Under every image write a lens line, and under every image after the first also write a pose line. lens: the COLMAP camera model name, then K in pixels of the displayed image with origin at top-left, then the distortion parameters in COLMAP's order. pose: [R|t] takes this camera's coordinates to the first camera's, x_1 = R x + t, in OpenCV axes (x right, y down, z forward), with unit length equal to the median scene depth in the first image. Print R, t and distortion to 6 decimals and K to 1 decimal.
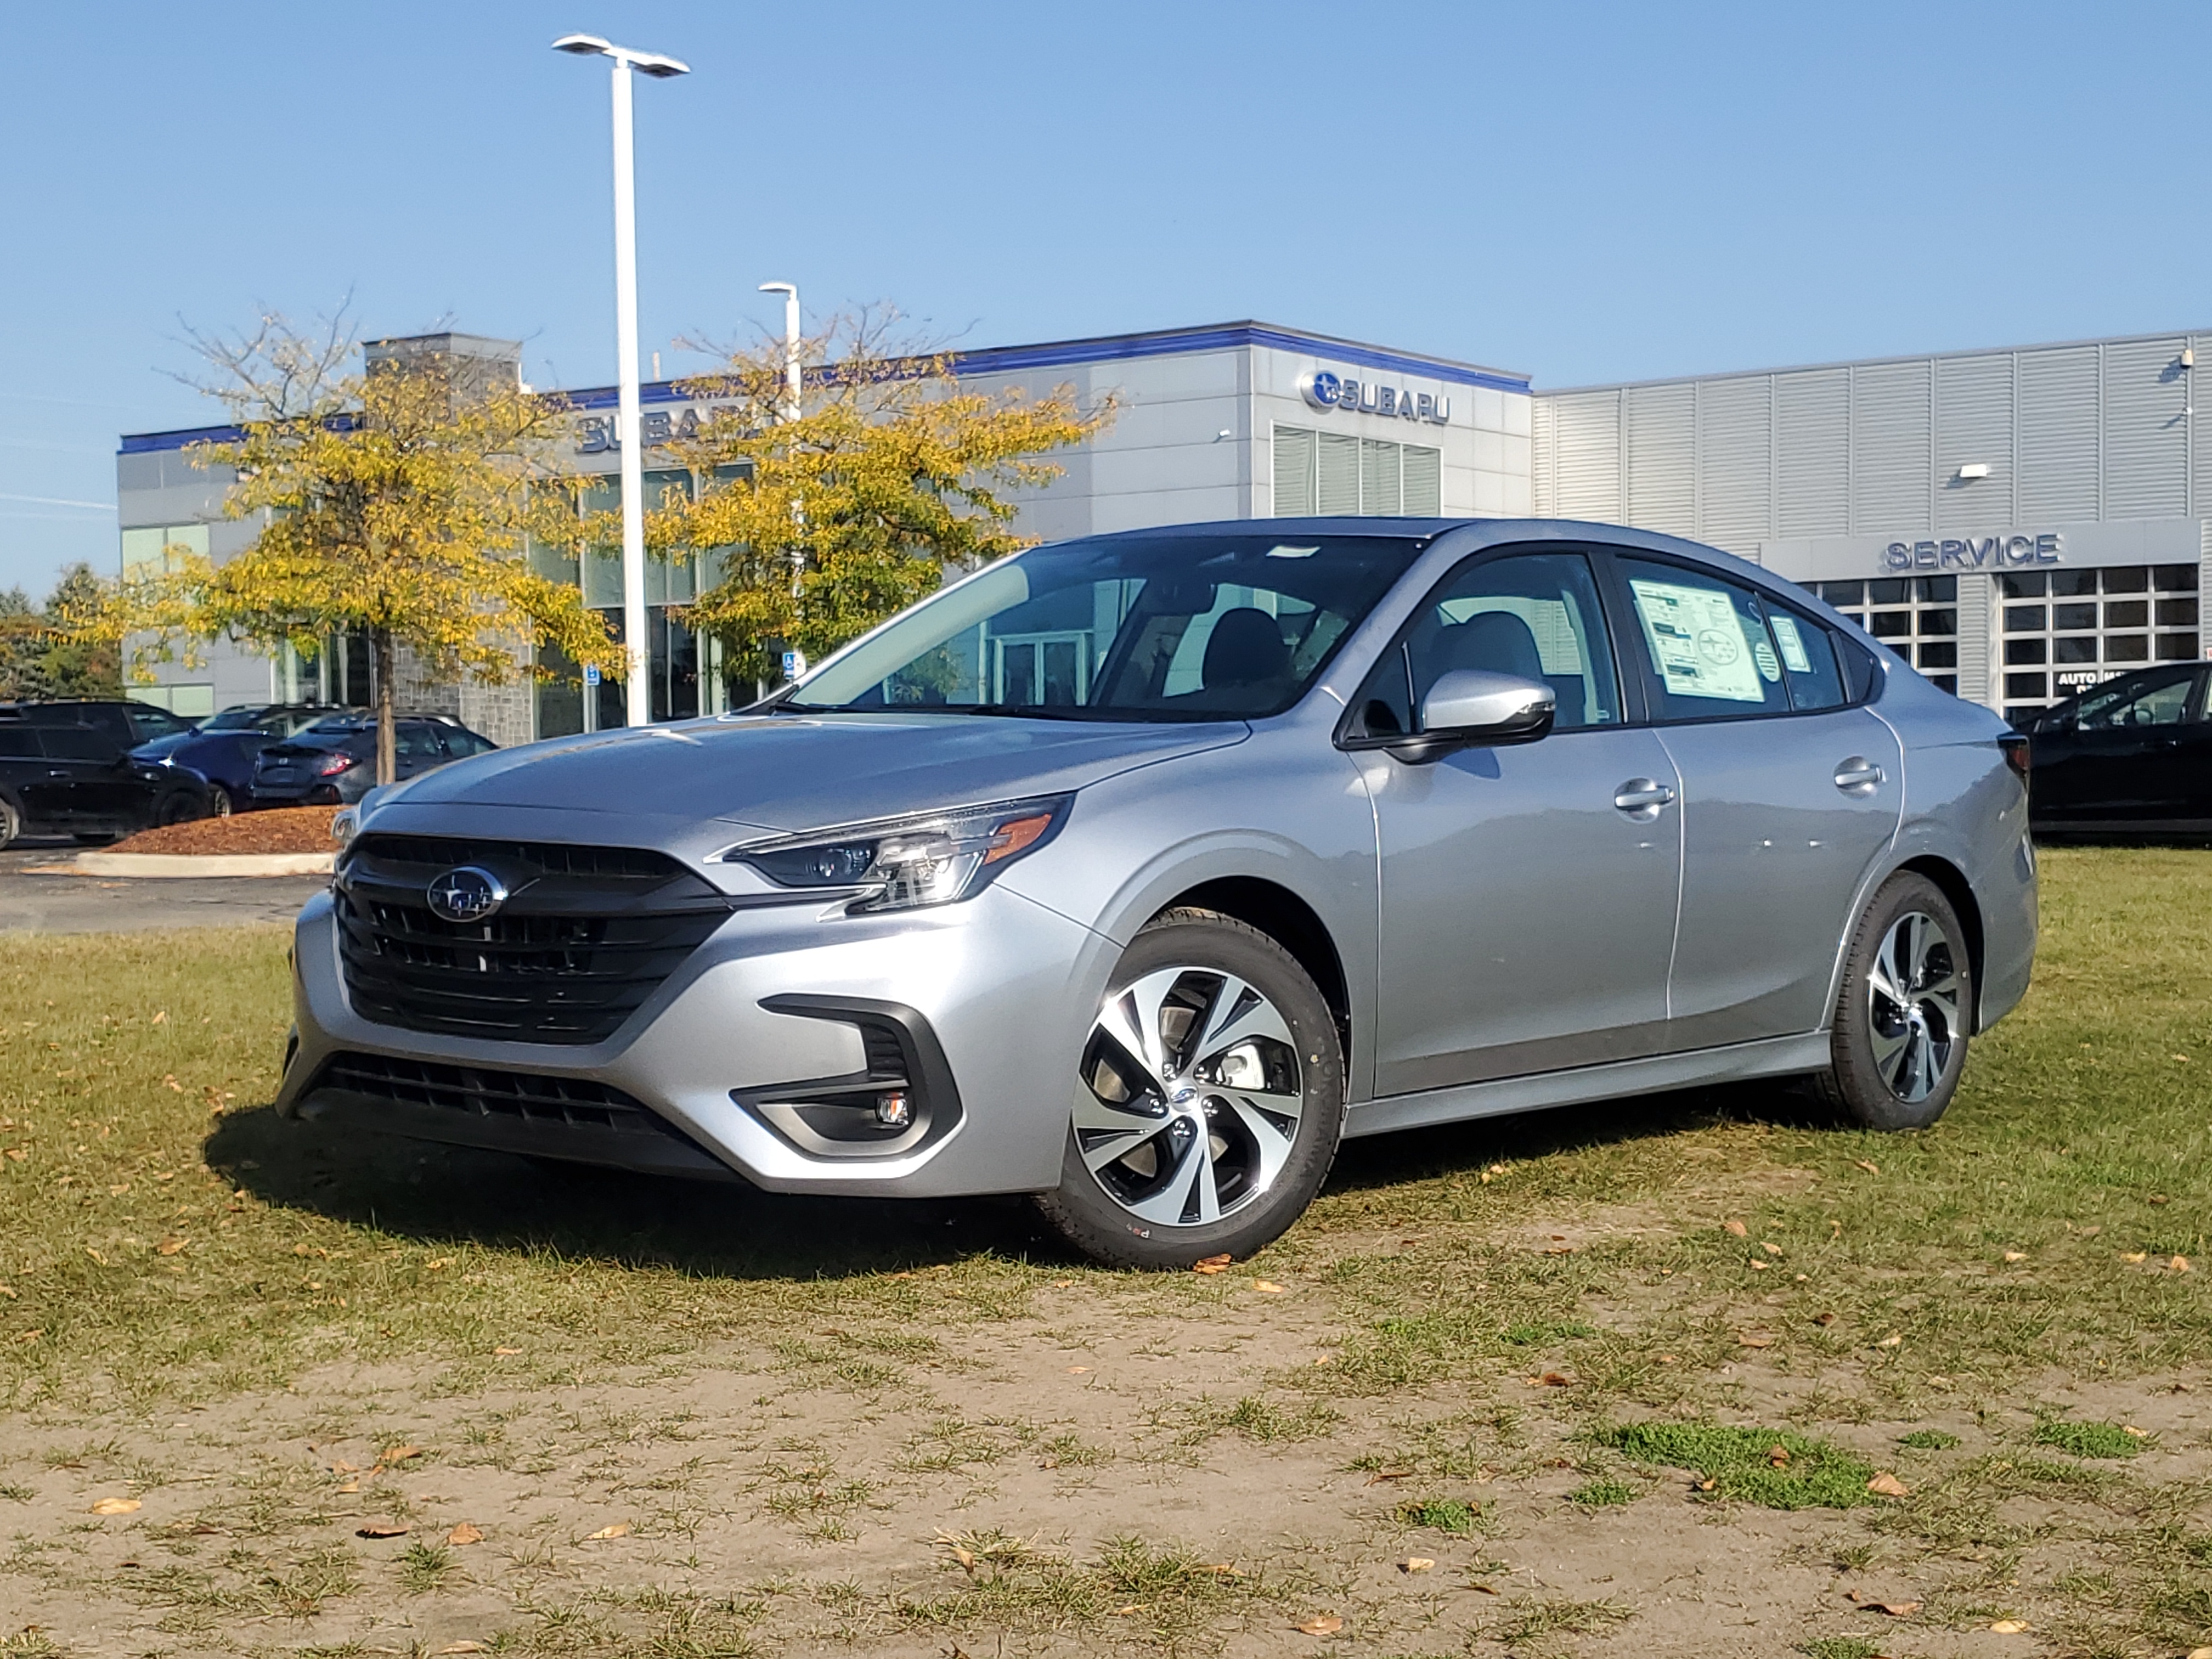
lens RADIAL K [[3232.0, 0, 1107.5], [0, 3232.0, 834.5], [0, 0, 1]] dist [0.094984, 0.000000]
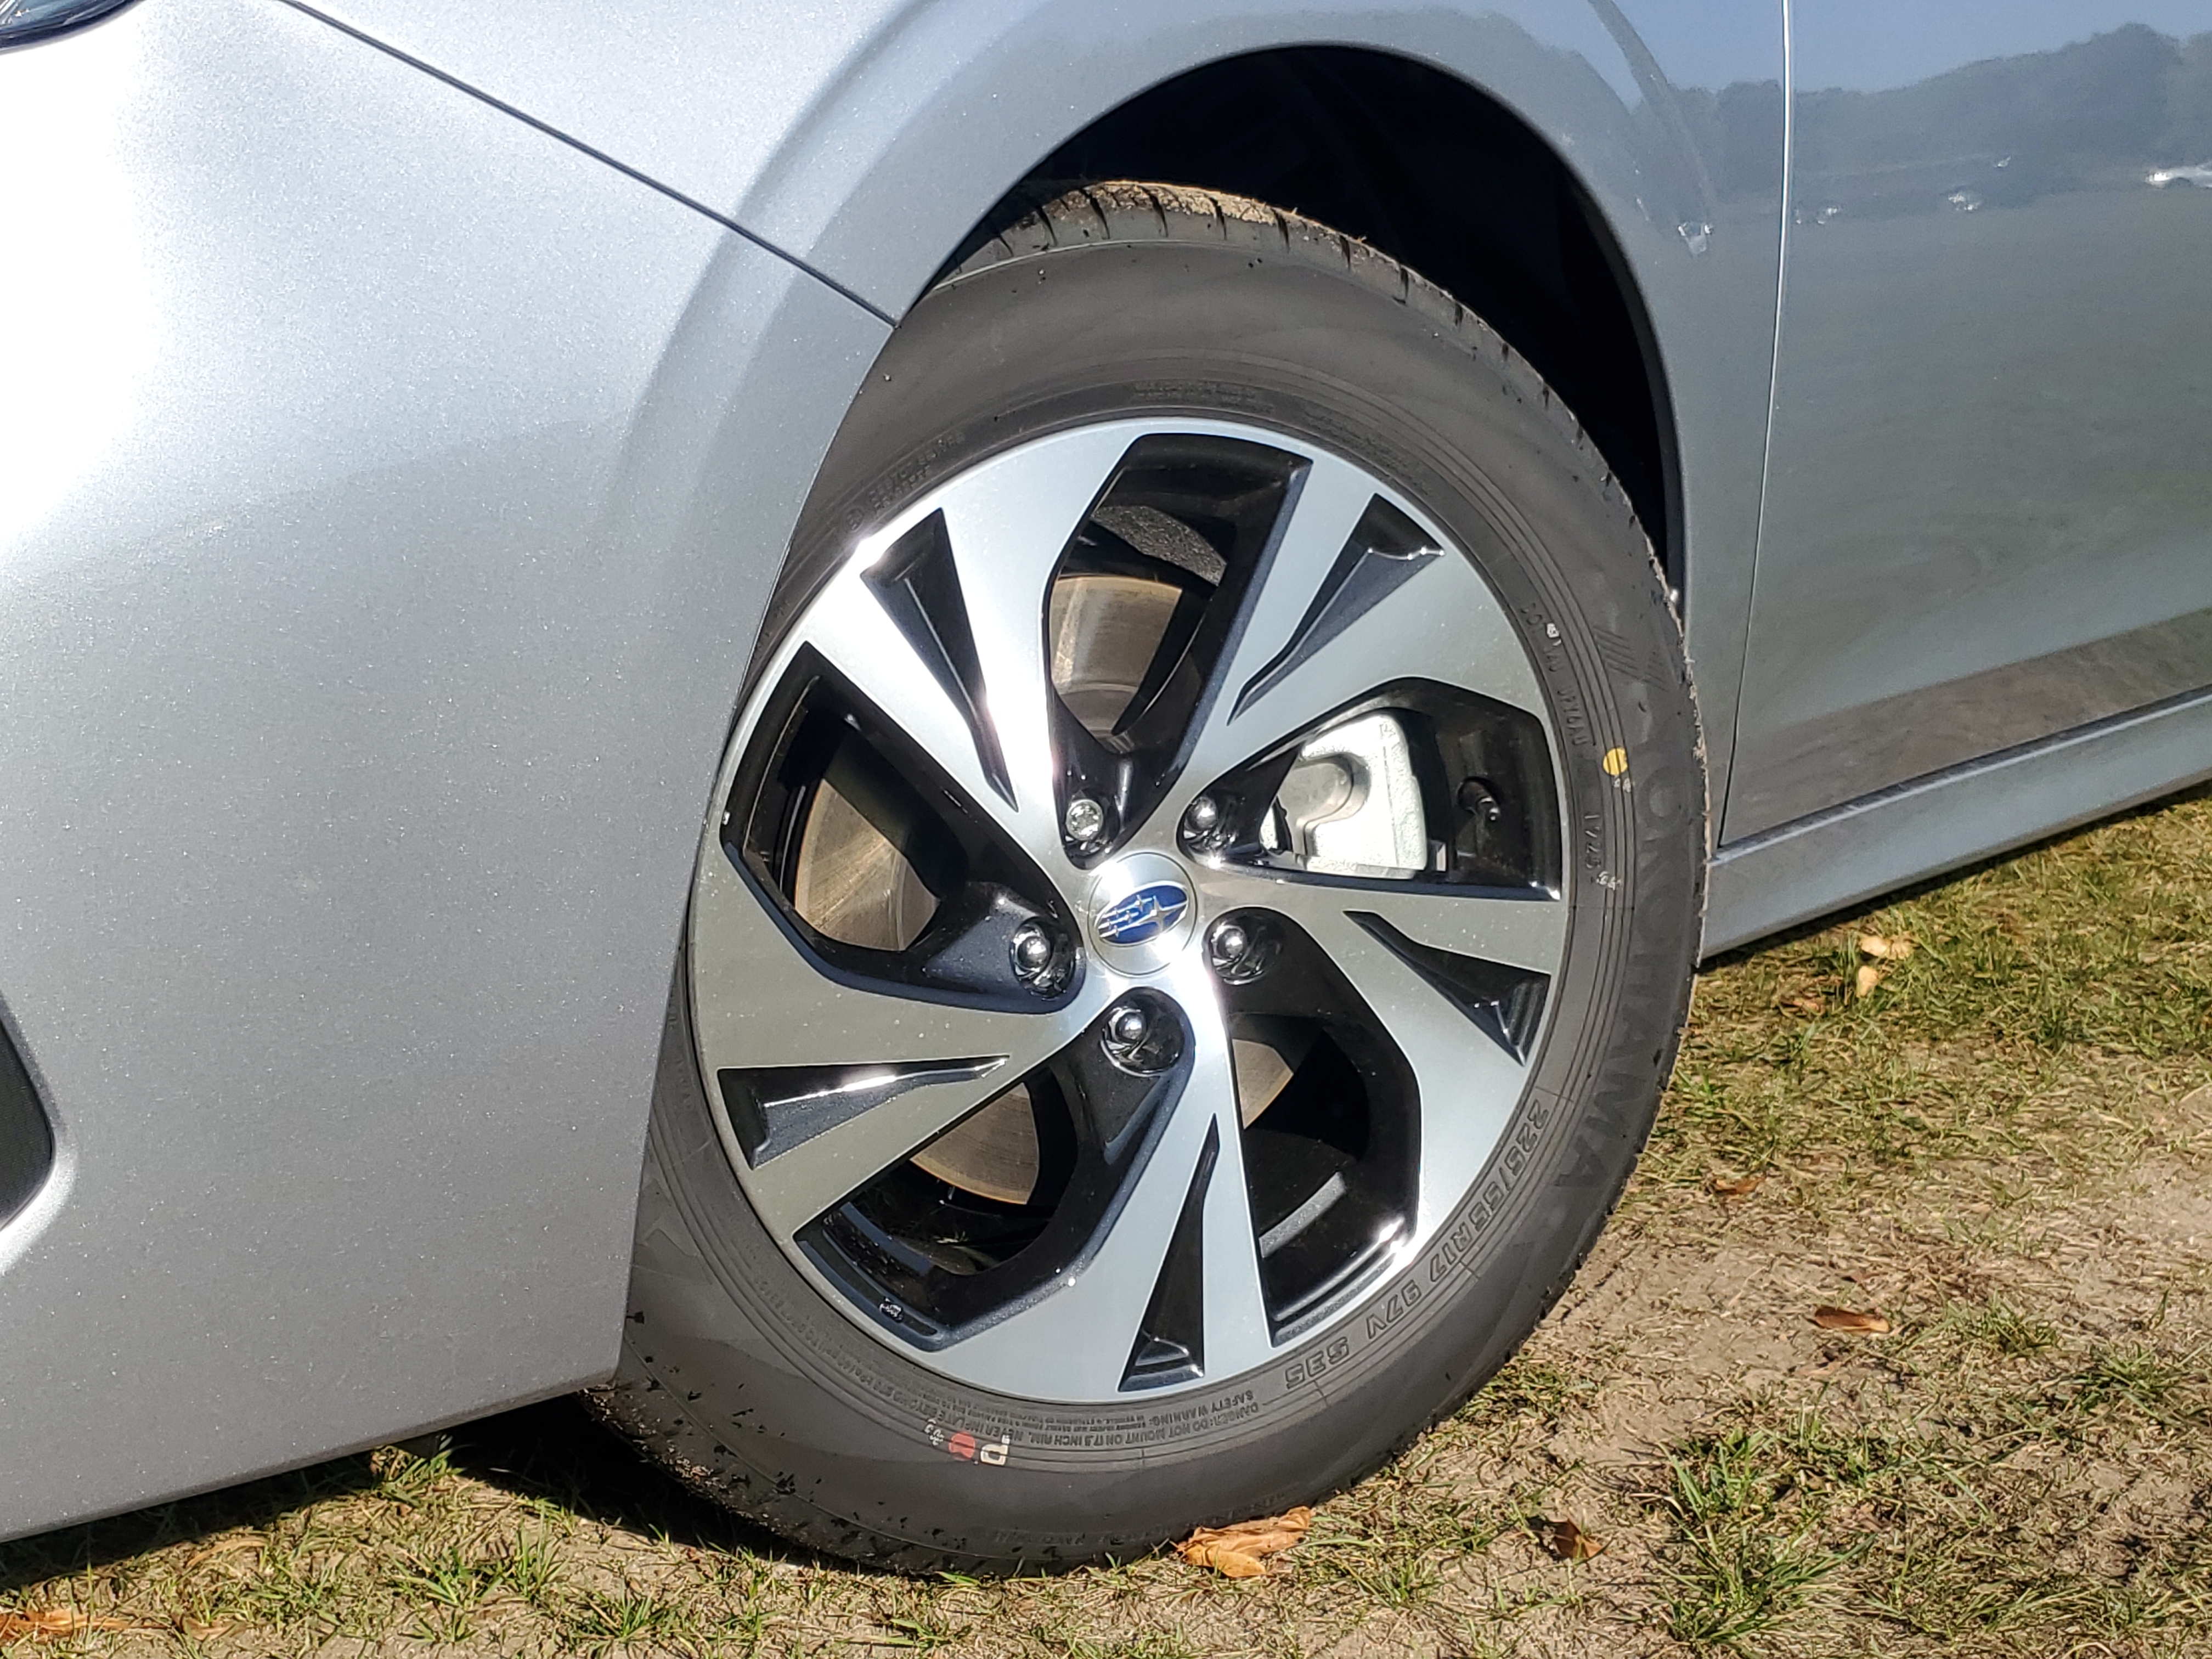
lens RADIAL K [[3232.0, 0, 1108.3], [0, 3232.0, 831.2], [0, 0, 1]] dist [0.094984, 0.000000]
pose [[0.999146, -0.008065, 0.040518, 0.010390], [0.001960, 0.988910, 0.148502, 0.034856], [-0.041266, -0.148296, 0.988082, 0.737868]]
